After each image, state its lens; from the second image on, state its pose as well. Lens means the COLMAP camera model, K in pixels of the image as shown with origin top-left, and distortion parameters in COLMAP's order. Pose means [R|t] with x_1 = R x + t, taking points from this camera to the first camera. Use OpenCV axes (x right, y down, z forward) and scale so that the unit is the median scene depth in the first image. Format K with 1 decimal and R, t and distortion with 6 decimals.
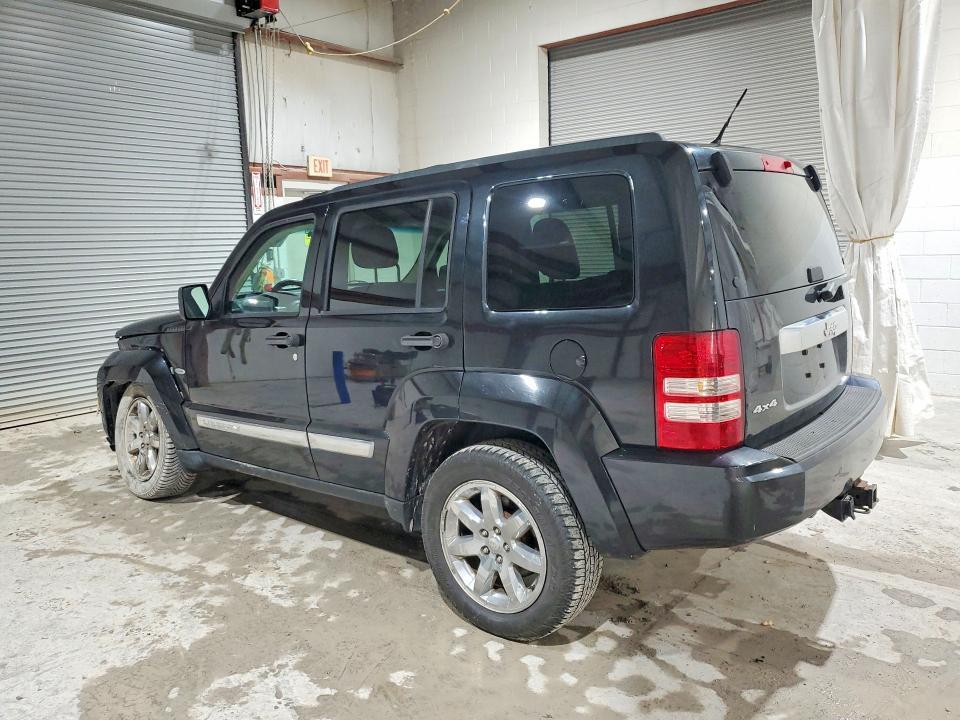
lens RADIAL K [[749.1, 0, 480.0], [0, 749.1, 360.0], [0, 0, 1]] dist [0.008886, 0.012071]
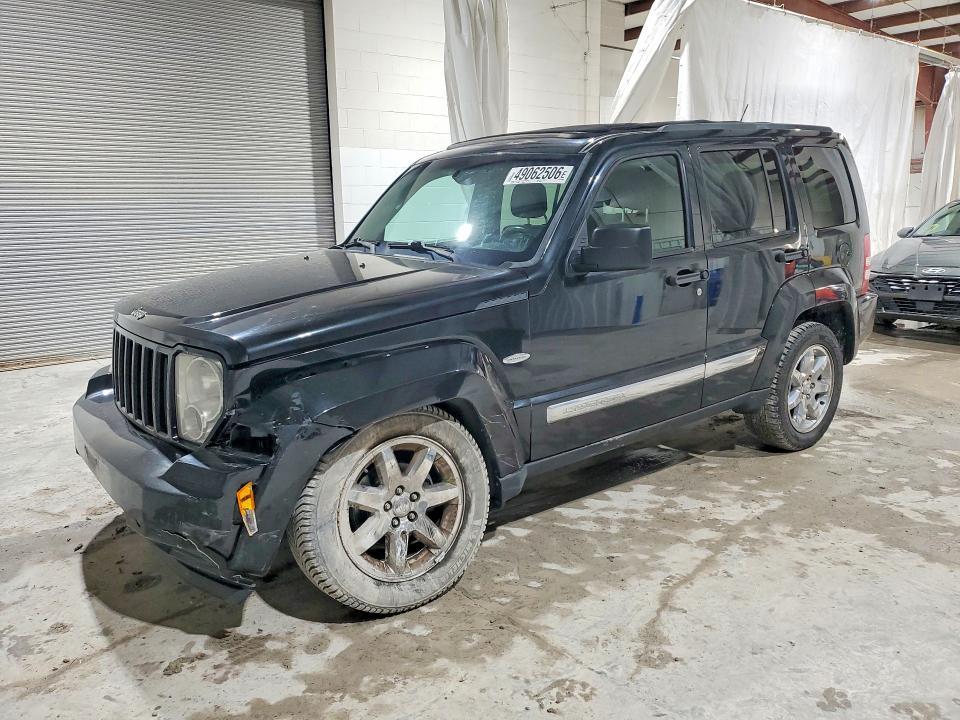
lens RADIAL K [[749.1, 0, 480.0], [0, 749.1, 360.0], [0, 0, 1]] dist [0.008886, 0.012071]
pose [[0.213294, -0.181598, 0.959962, -1.192184], [0.154854, 0.976436, 0.150308, -0.102743], [-0.964638, 0.116594, 0.236390, 0.979437]]
